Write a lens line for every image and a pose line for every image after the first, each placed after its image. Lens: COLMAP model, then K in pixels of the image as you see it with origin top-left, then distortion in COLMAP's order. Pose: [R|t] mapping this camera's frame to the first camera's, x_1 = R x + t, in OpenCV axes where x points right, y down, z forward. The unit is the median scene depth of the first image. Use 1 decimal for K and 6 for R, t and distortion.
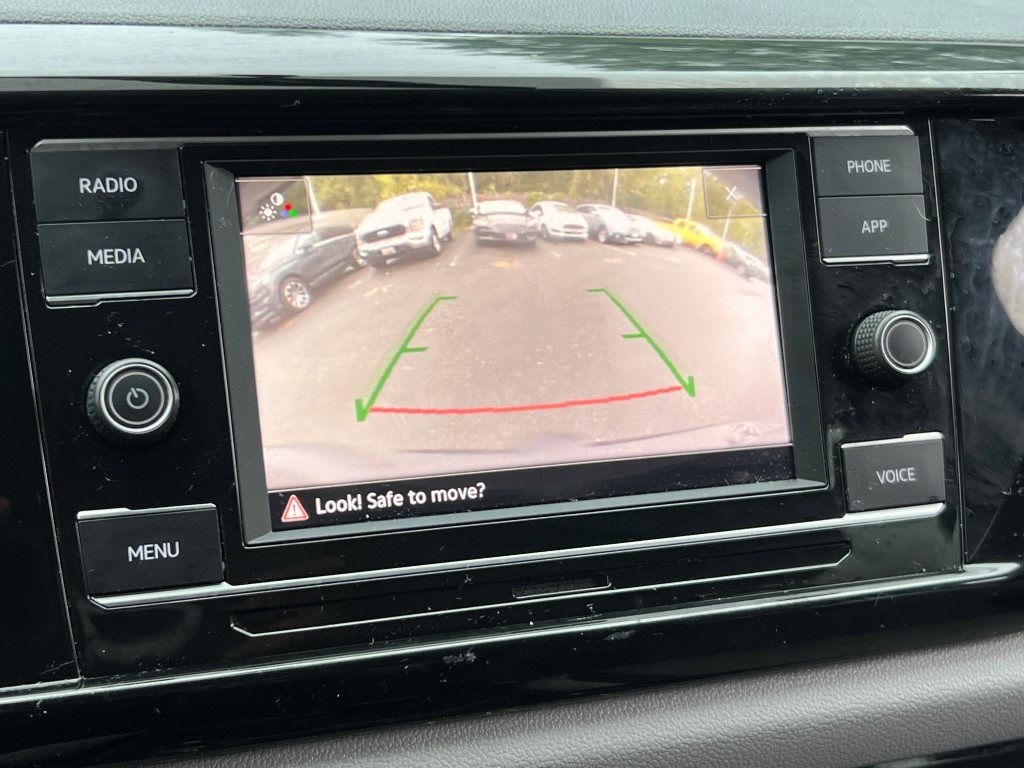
lens RADIAL K [[1475.1, 0, 506.2], [0, 1475.1, 380.2], [0, 0, 1]] dist [-0.010318, 0.000000]
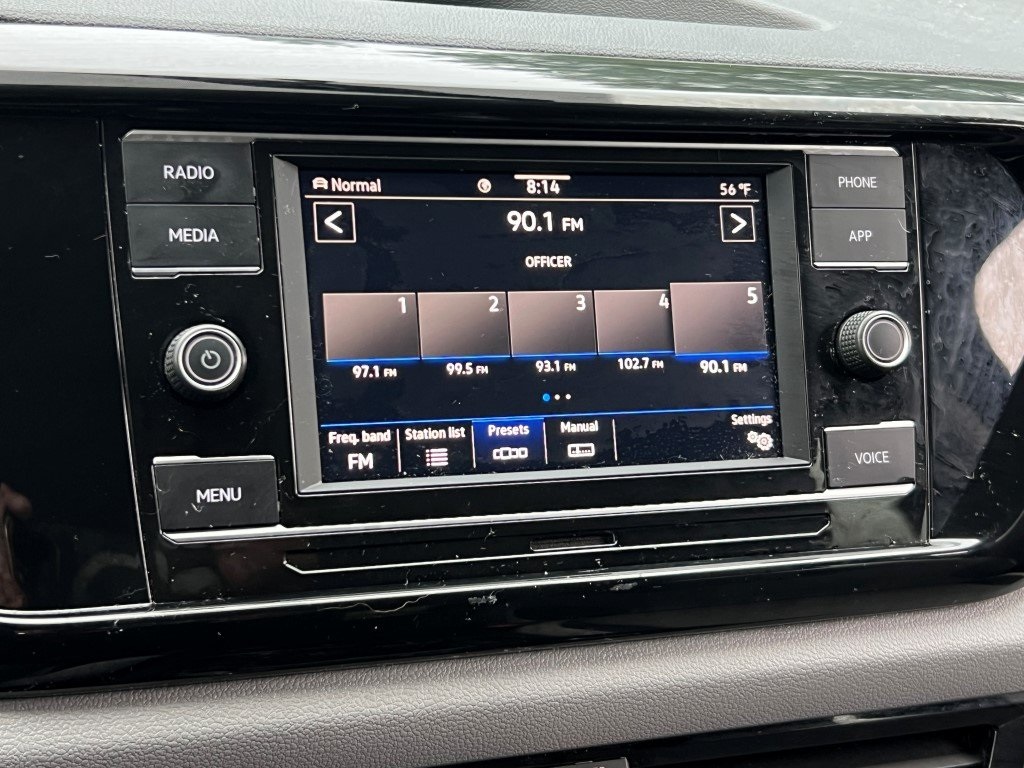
lens RADIAL K [[1446.7, 0, 521.2], [0, 1446.7, 385.2], [0, 0, 1]] dist [-0.009855, 0.000000]
pose [[0.999322, 0.034580, 0.012626, -0.020721], [-0.034533, 0.999396, -0.003919, 0.025227], [-0.012754, 0.003481, 0.999913, -0.109463]]
